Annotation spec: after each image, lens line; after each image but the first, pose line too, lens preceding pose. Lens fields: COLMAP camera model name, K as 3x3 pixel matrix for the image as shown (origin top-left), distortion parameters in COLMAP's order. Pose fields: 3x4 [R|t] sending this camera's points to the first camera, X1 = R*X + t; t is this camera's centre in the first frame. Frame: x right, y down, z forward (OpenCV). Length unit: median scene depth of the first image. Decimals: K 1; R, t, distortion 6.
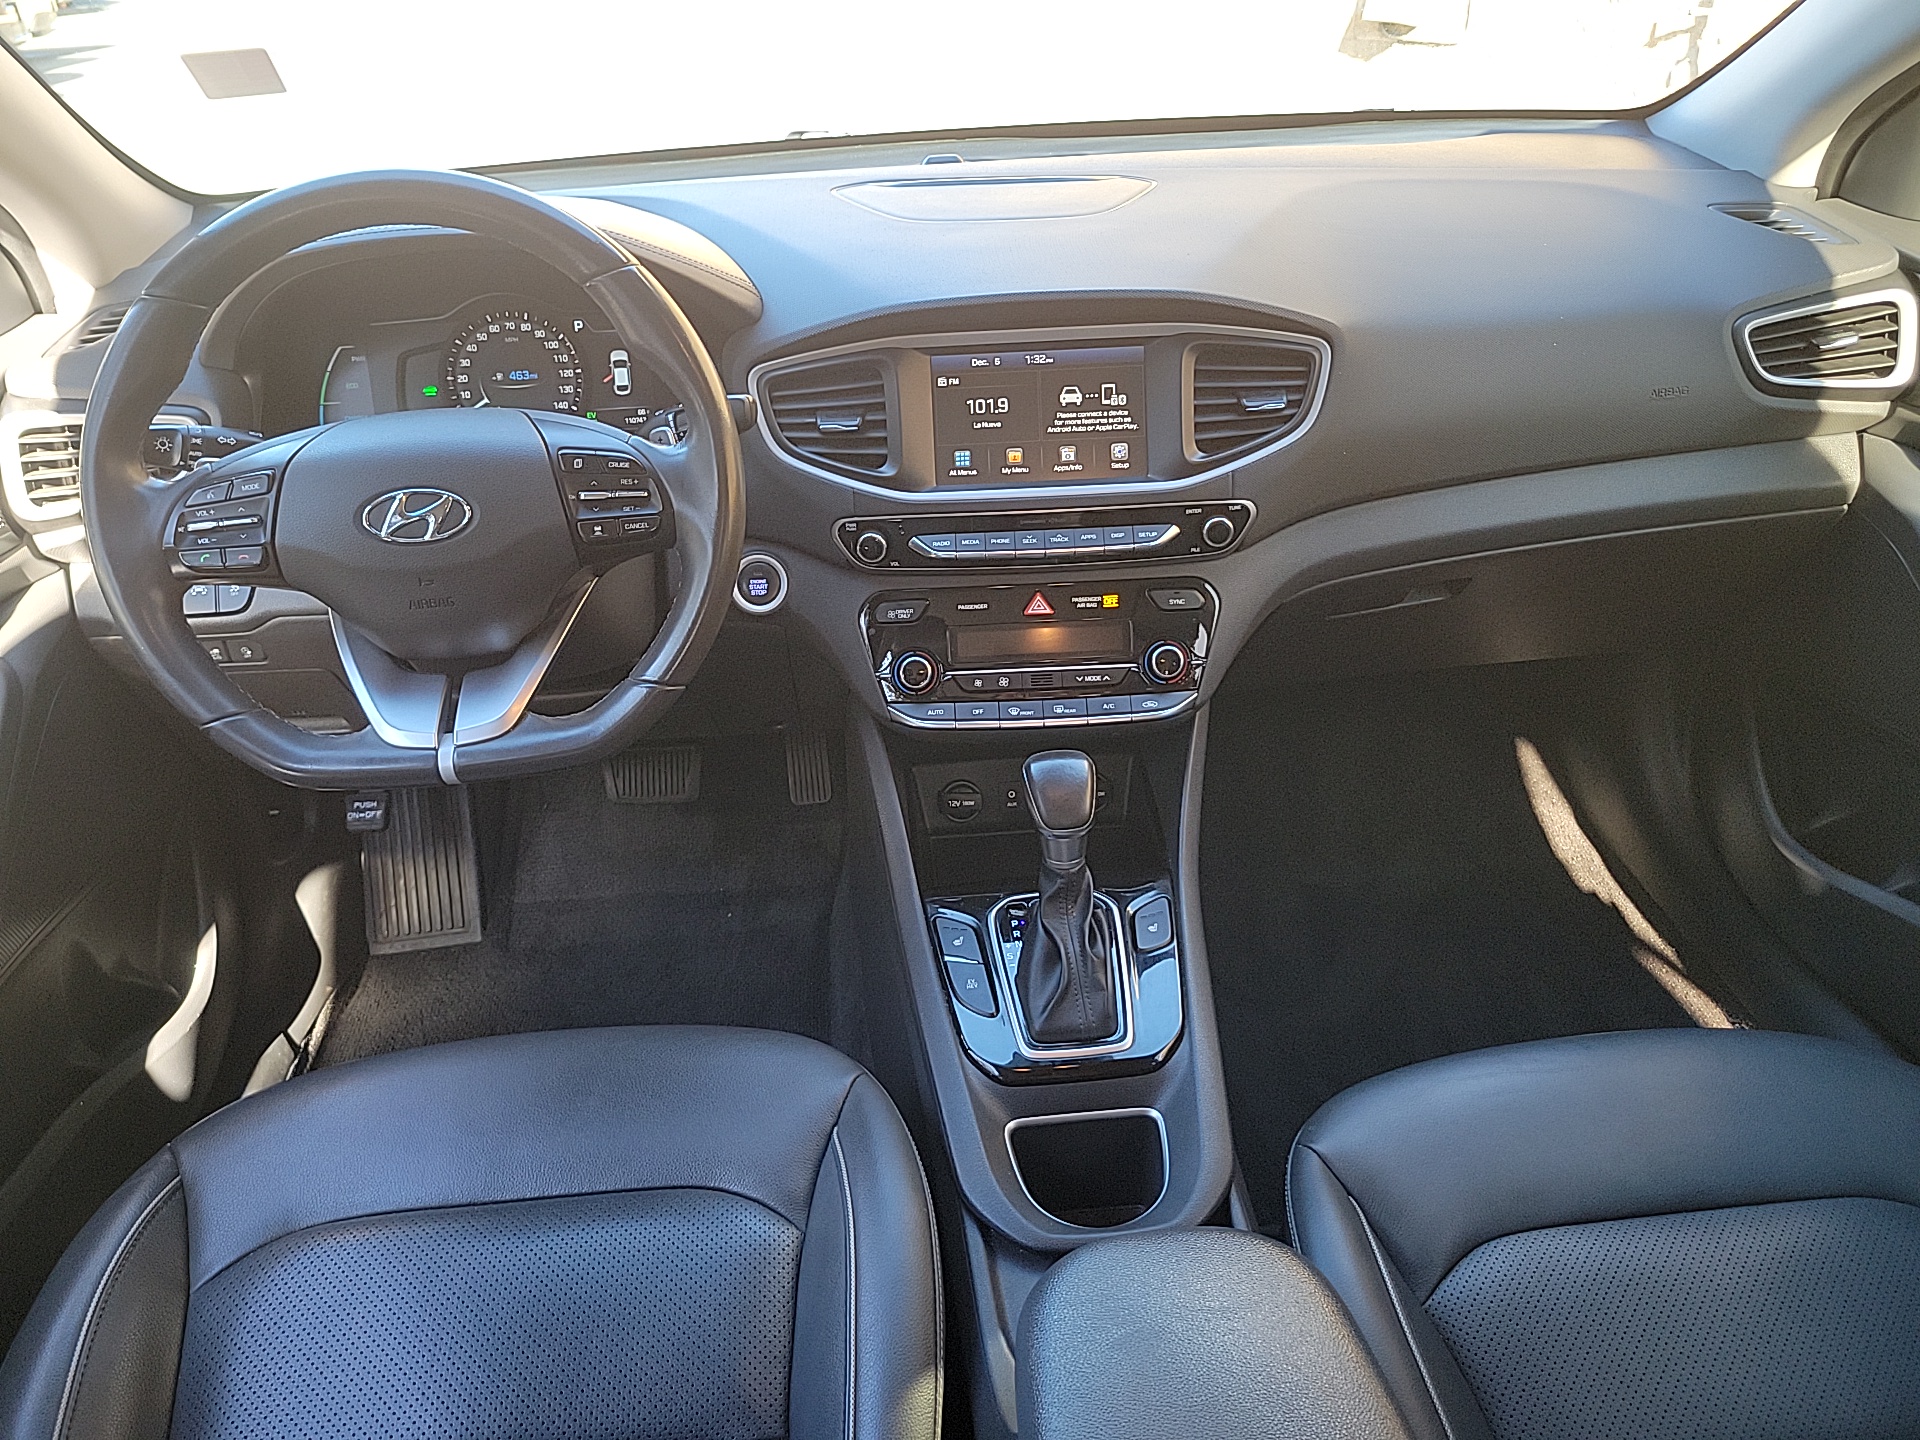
lens RADIAL K [[1406.1, 0, 962.8], [0, 1406.1, 730.3], [0, 0, 1]] dist [0.006965, 0.002605]
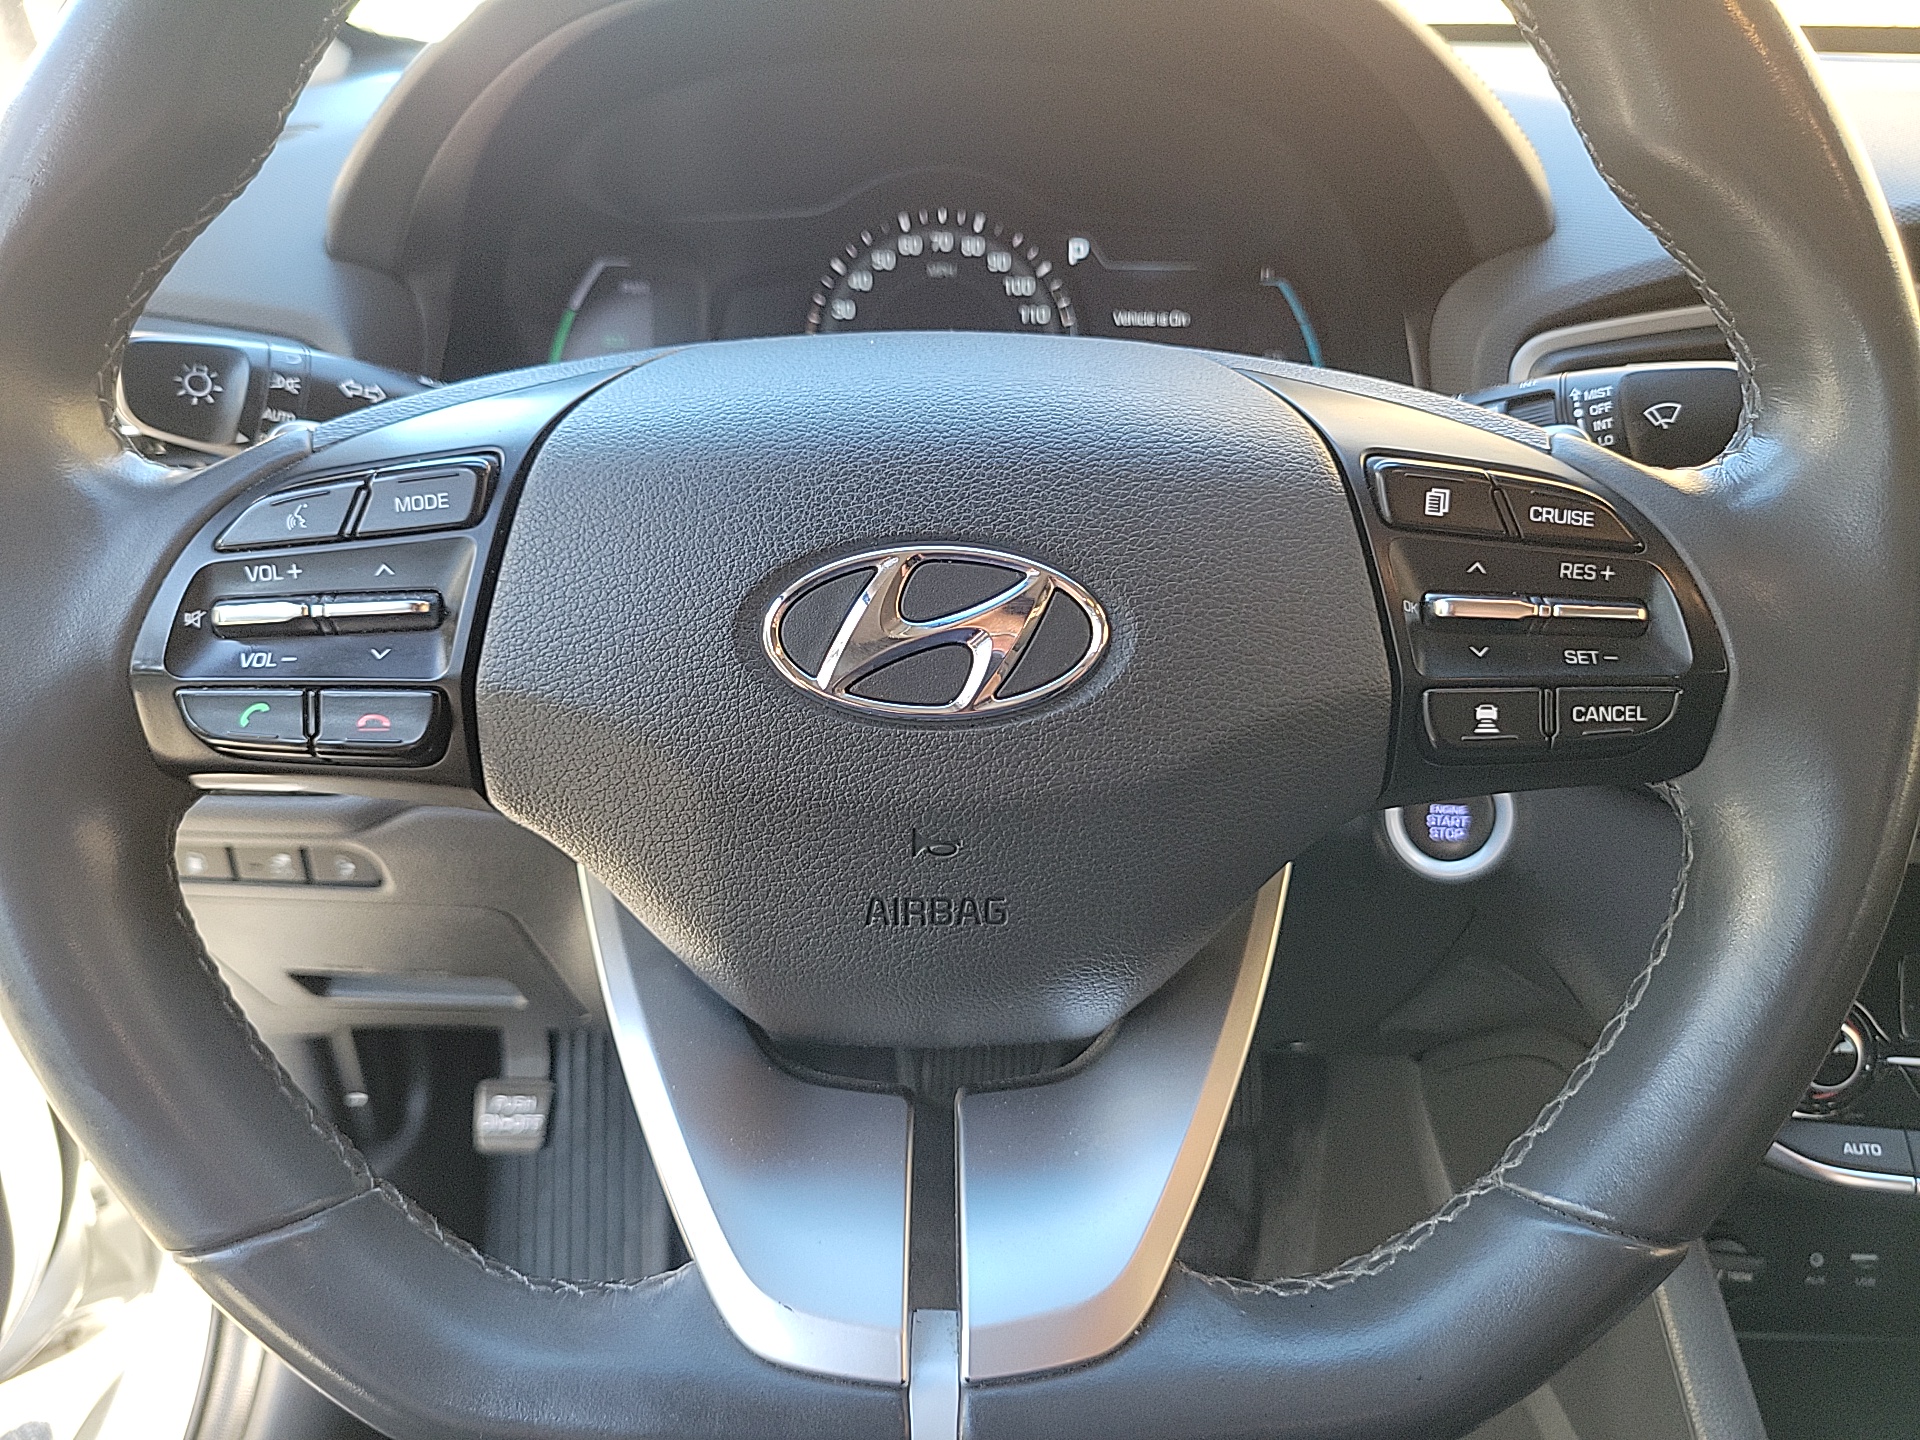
lens RADIAL K [[1436.5, 0, 960.0], [0, 1436.5, 720.0], [0, 0, 1]] dist [-0.004730, 0.000761]
pose [[0.994681, 0.079589, -0.065382, -0.352416], [-0.084952, 0.992853, -0.083817, -0.105174], [0.058244, 0.088926, 0.994334, 0.676450]]
